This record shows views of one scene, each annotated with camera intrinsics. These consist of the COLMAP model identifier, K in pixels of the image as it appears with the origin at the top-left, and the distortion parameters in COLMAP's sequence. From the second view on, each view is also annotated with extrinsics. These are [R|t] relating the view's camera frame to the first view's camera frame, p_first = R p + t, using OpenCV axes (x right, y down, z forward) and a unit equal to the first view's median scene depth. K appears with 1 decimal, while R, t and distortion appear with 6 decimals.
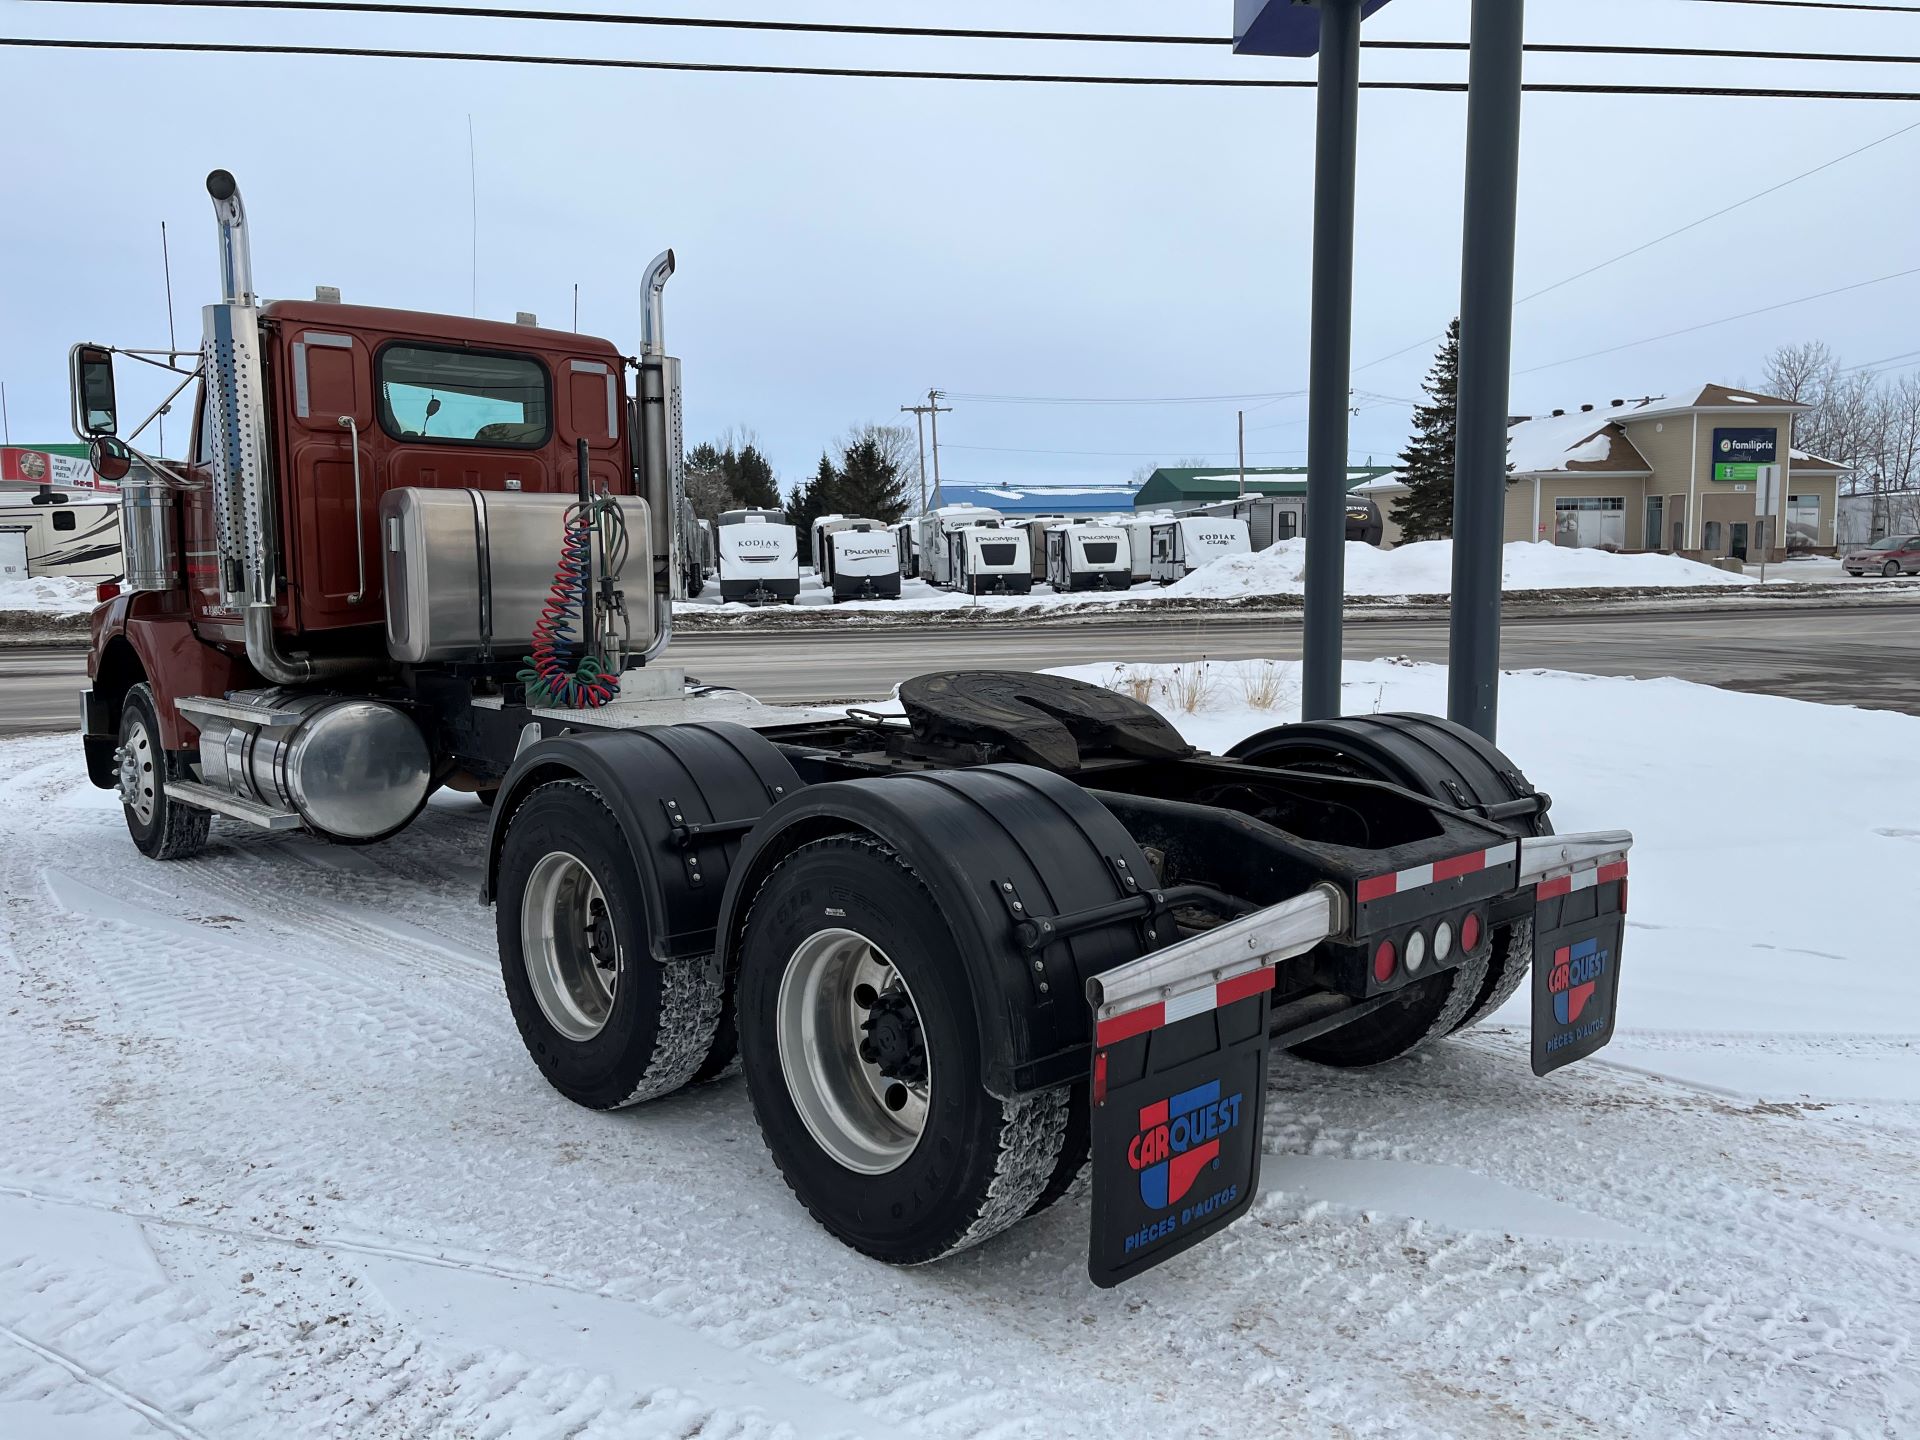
lens RADIAL K [[1461.5, 0, 950.1], [0, 1461.5, 750.7], [0, 0, 1]] dist [0.068166, -0.086864]
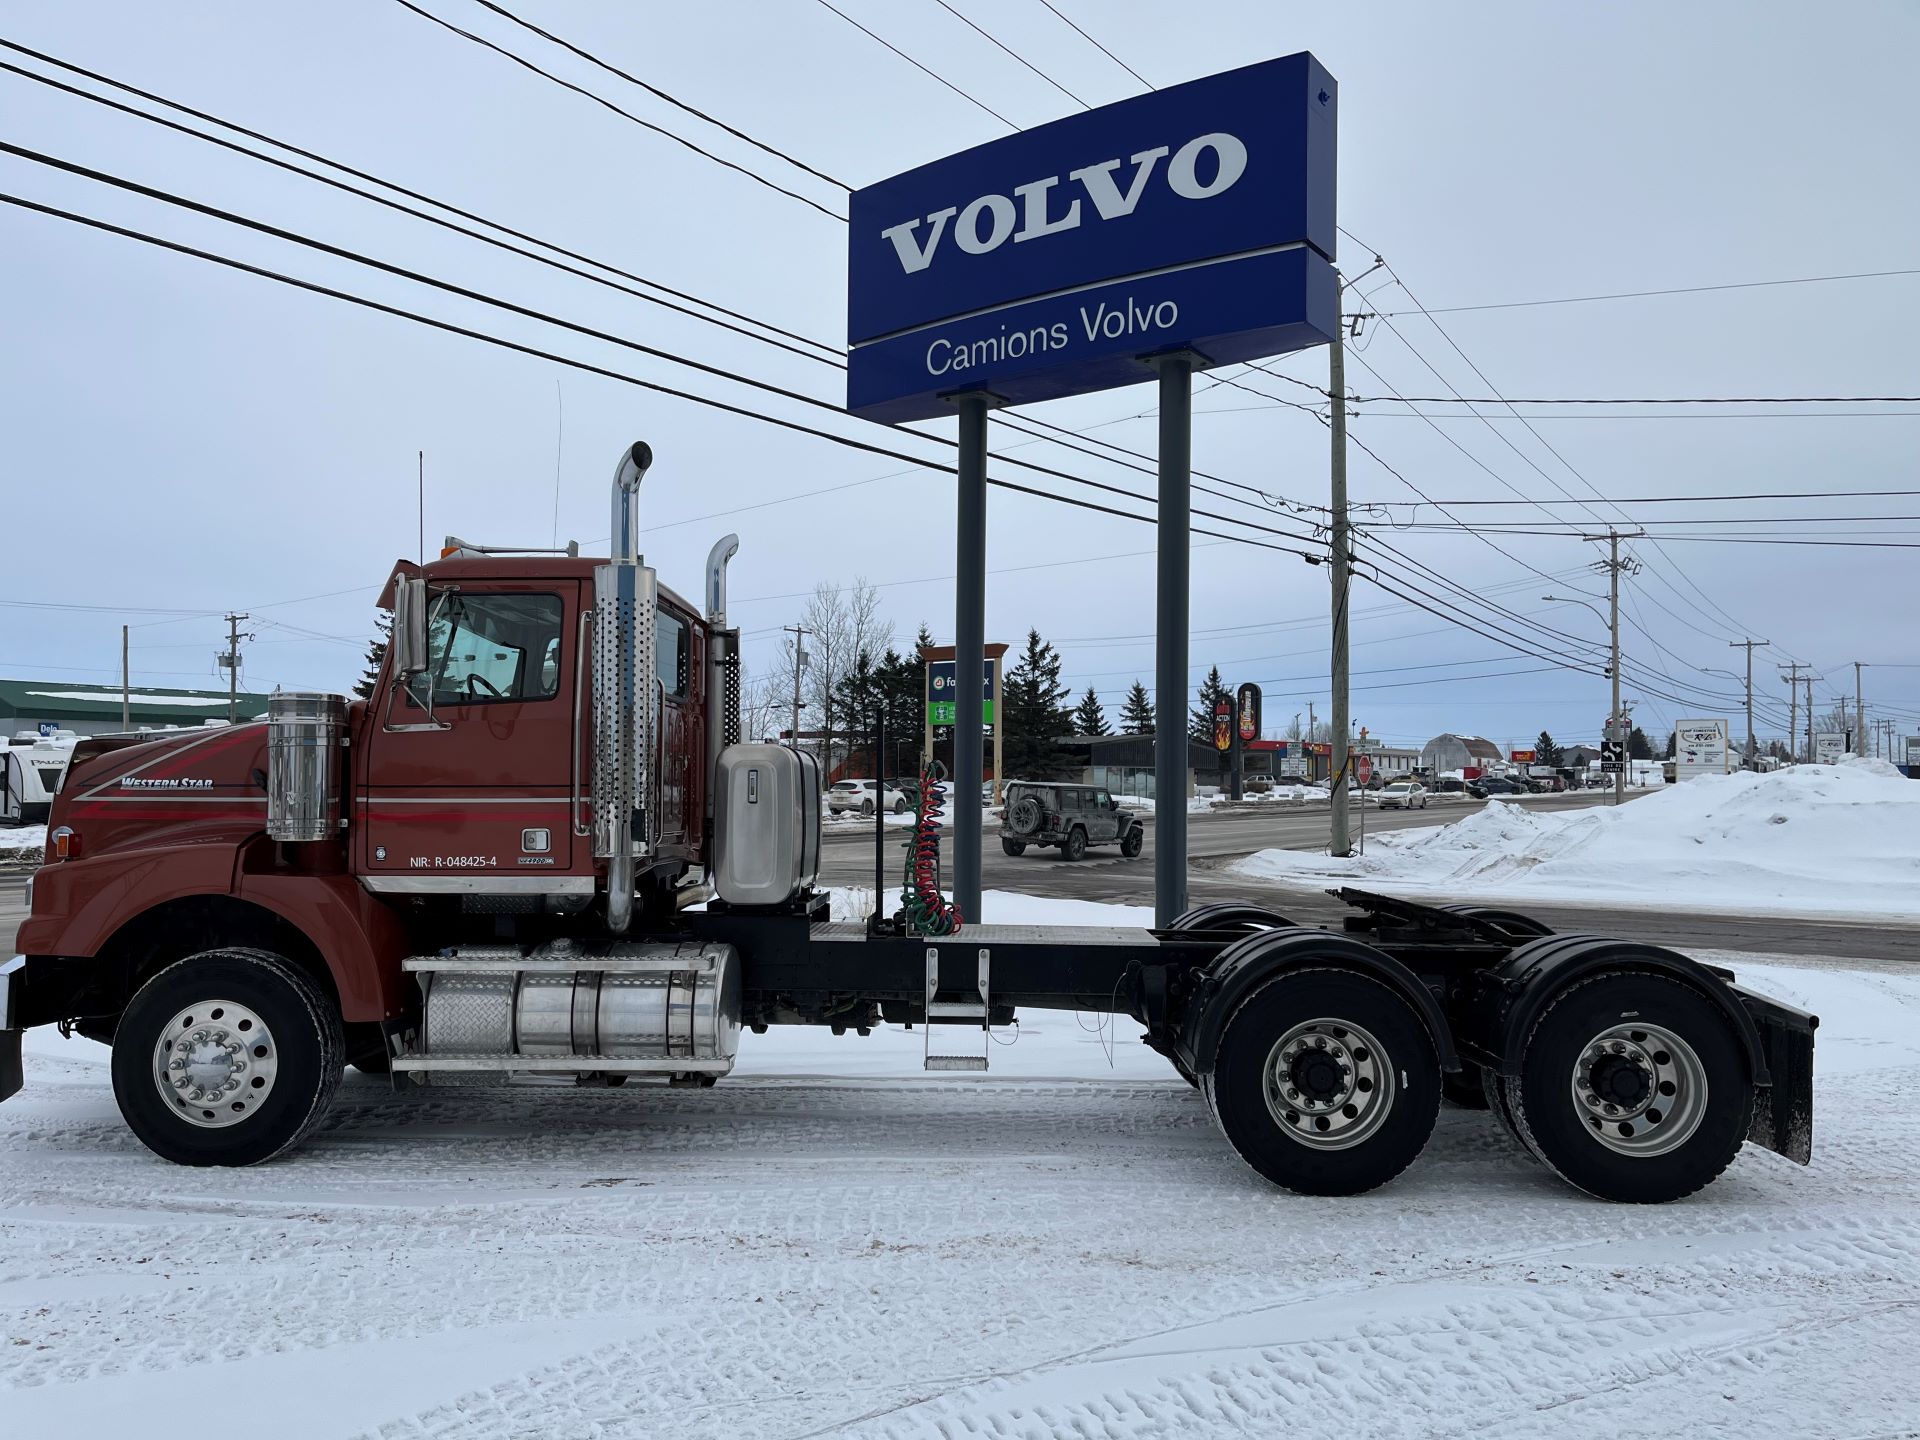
lens RADIAL K [[1459.2, 0, 960.0], [0, 1459.2, 720.0], [0, 0, 1]] dist [0.072236, -0.100037]
pose [[0.699167, 0.048332, 0.713323, -0.901621], [0.077507, 0.986709, -0.142824, -0.024251], [-0.710745, 0.155146, 0.686128, 0.116204]]
